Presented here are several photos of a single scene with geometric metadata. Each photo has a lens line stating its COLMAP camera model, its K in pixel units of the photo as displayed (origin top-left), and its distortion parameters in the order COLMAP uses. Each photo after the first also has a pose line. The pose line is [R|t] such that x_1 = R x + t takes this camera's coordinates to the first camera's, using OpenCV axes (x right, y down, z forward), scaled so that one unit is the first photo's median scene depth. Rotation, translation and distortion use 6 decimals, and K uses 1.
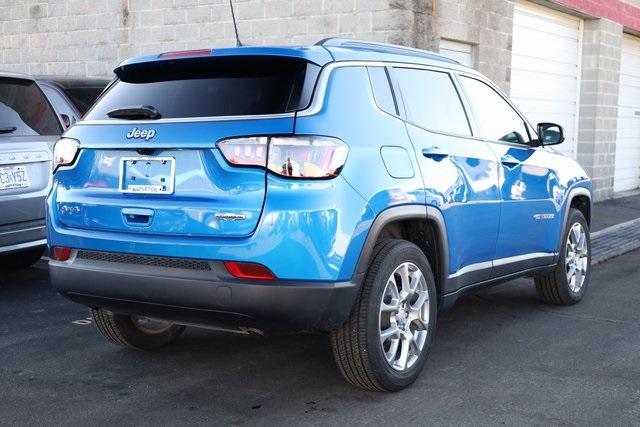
lens RADIAL K [[912.8, 0, 320.0], [0, 912.8, 213.5], [0, 0, 1]] dist [-0.020693, -0.021155]
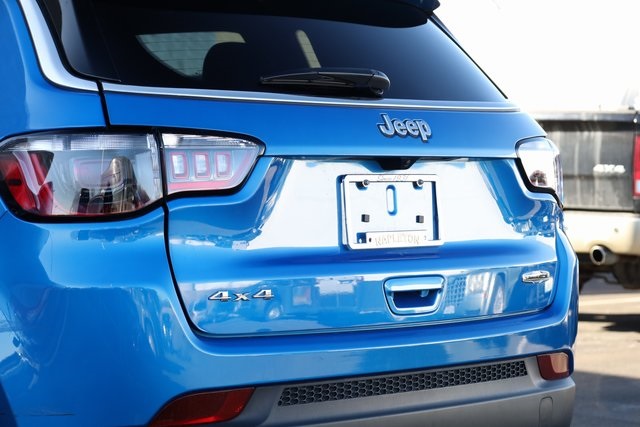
lens RADIAL K [[1966.8, 0, 320.0], [0, 1966.8, 213.5], [0, 0, 1]] dist [-0.191467, -2.037571]
pose [[0.177180, -0.023649, 0.983894, -1.241869], [0.062740, 0.997949, 0.012688, -0.056419], [-0.982177, 0.059482, 0.178300, 0.844055]]
